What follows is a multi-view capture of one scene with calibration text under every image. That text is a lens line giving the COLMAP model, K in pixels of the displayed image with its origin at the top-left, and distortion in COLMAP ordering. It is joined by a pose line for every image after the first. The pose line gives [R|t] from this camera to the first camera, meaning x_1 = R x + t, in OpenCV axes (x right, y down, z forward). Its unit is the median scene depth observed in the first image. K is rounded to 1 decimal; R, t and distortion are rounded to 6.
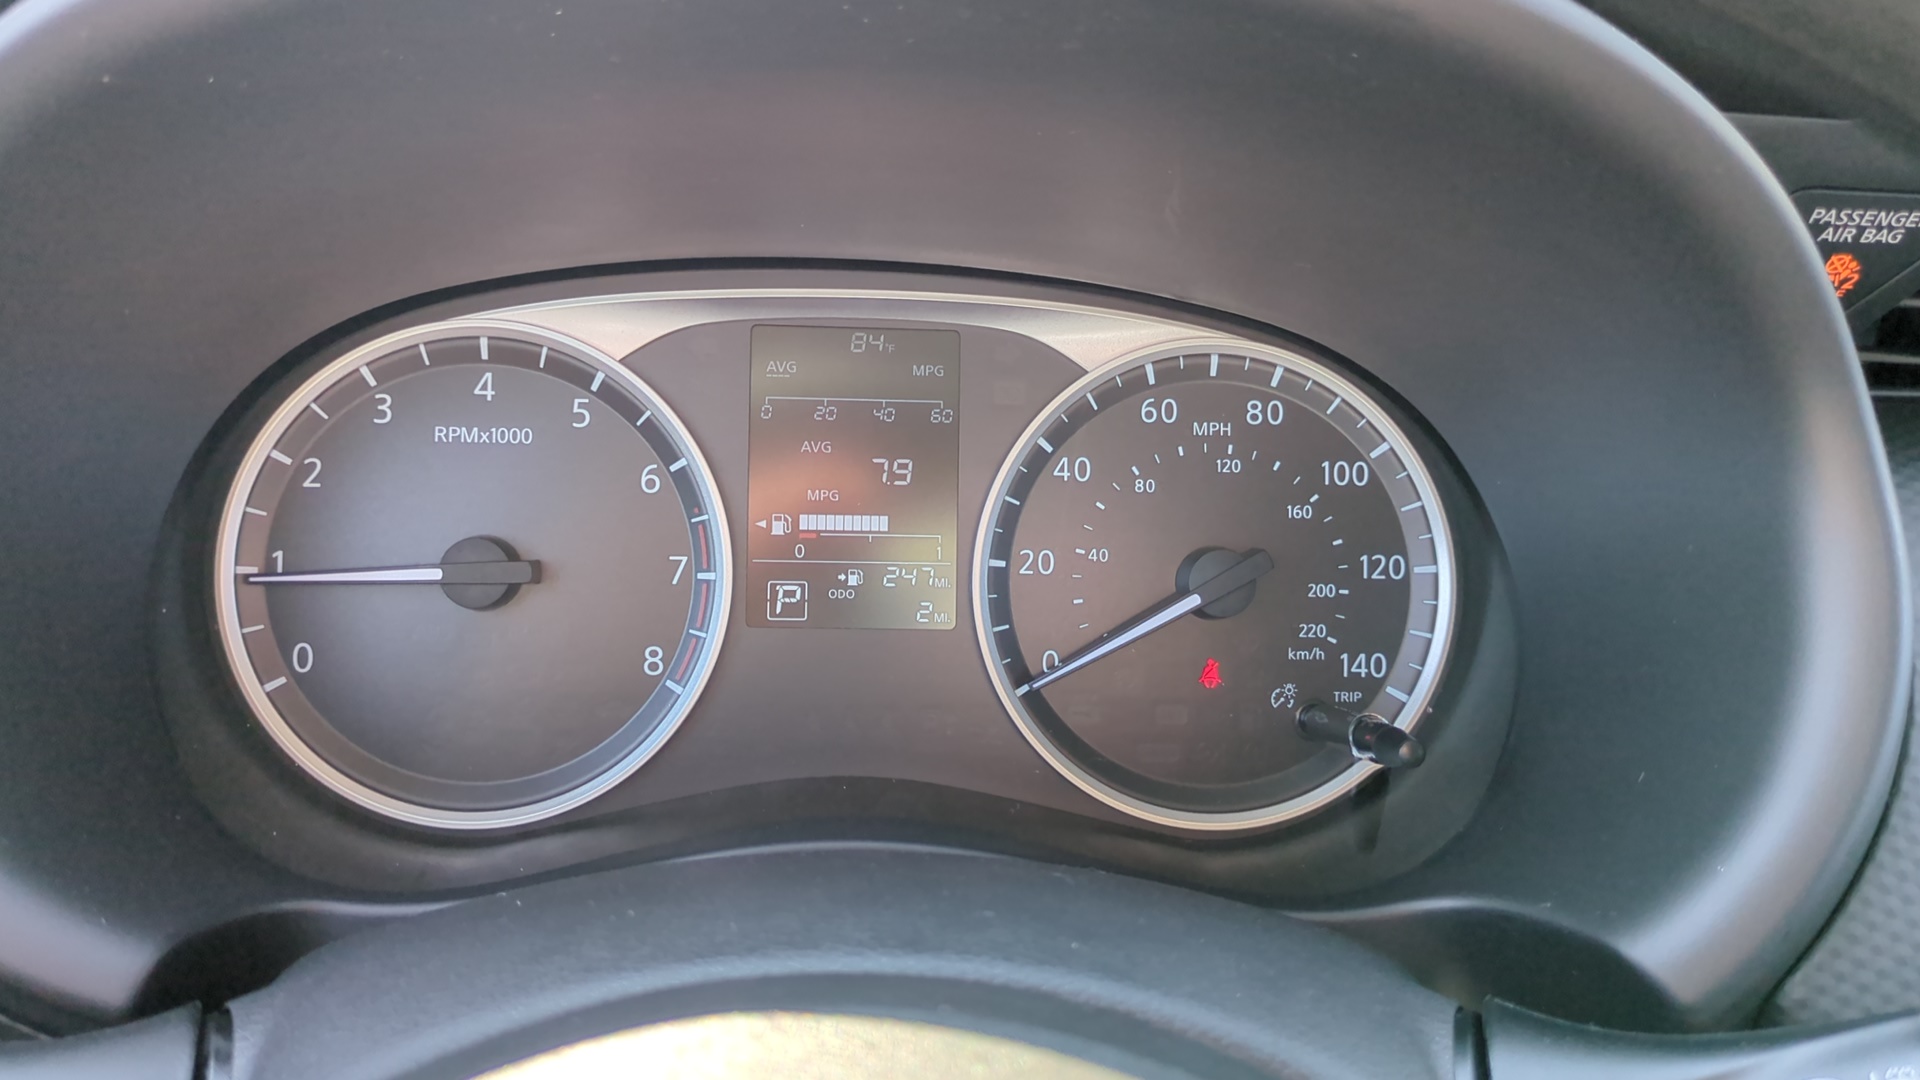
lens RADIAL K [[1671.5, 0, 959.4], [0, 1671.5, 539.6], [0, 0, 1]] dist [0.056724, -0.115136]
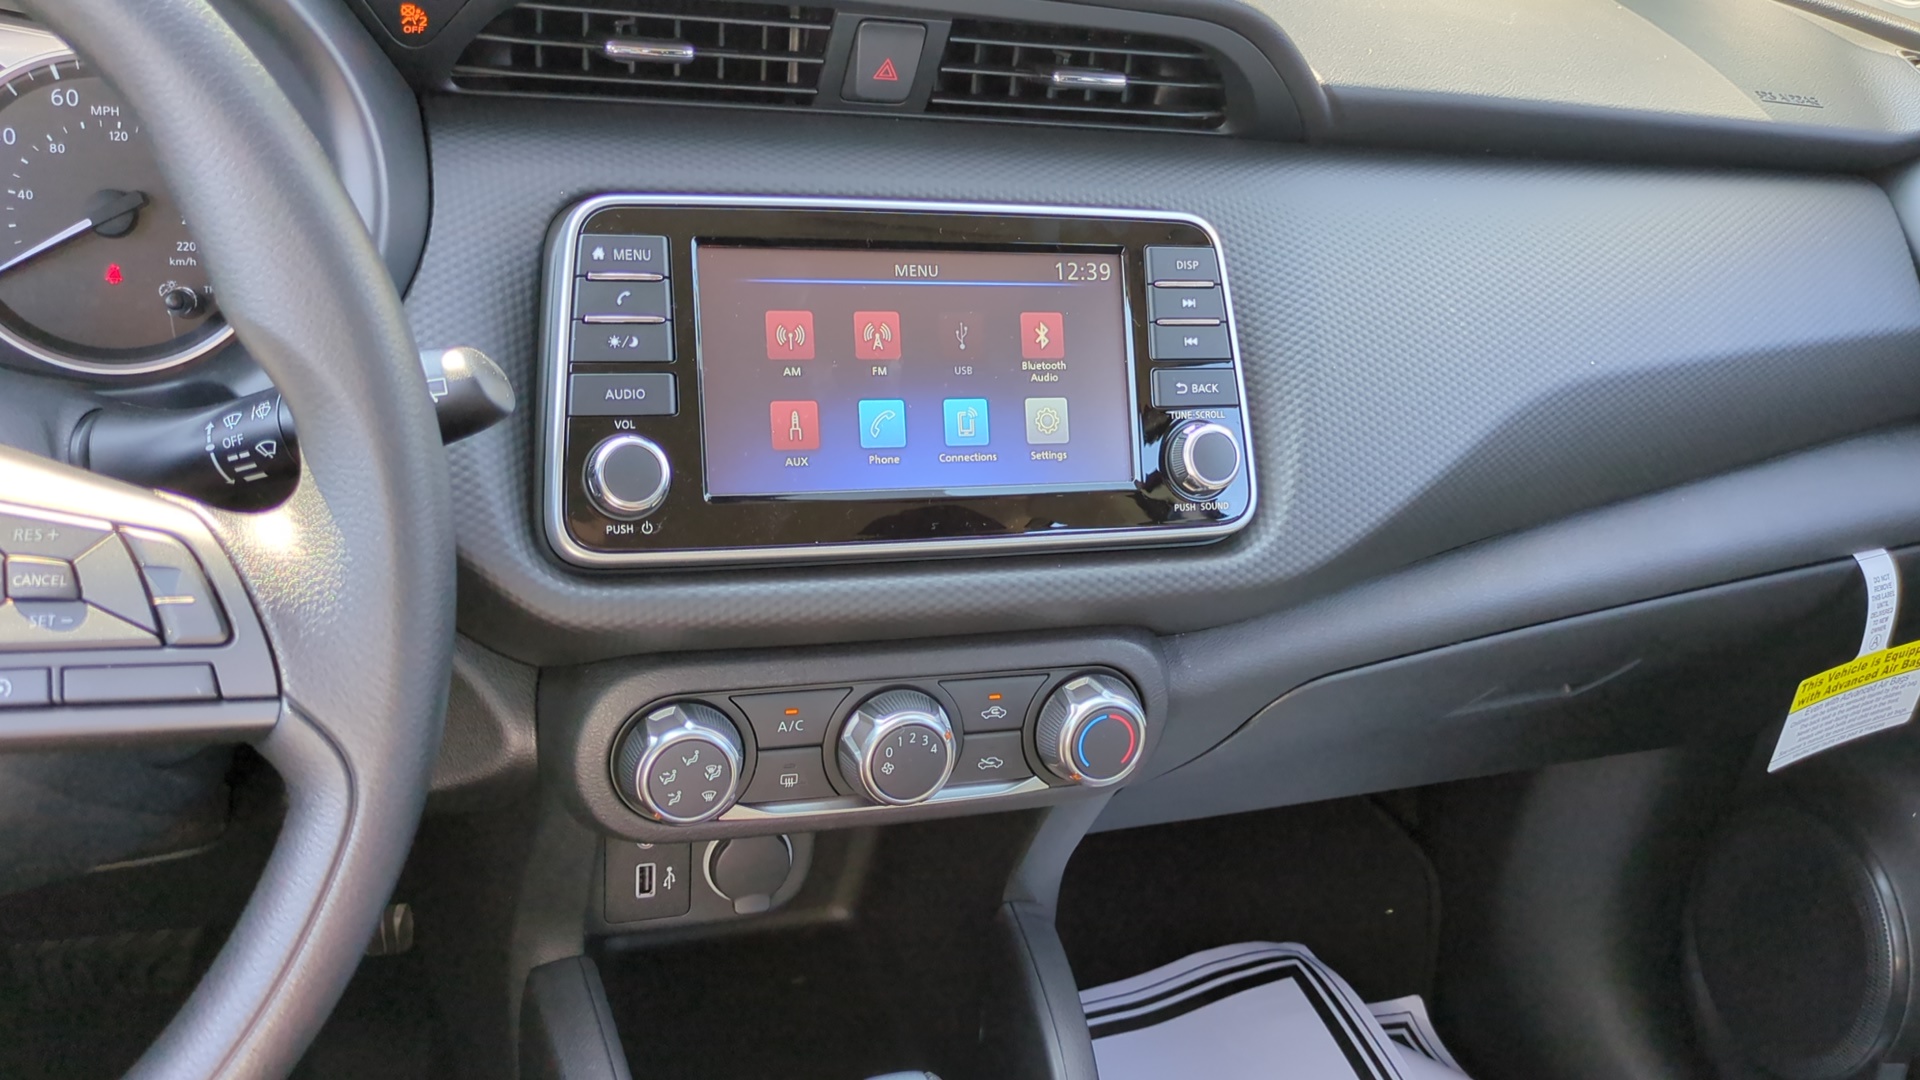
lens RADIAL K [[1671.5, 0, 961.1], [0, 1671.5, 530.5], [0, 0, 1]] dist [0.056724, -0.115136]
pose [[0.958739, -0.045021, 0.280702, 0.450826], [0.009402, 0.991862, 0.126969, 0.124620], [-0.284134, -0.119091, 0.951360, -0.709208]]
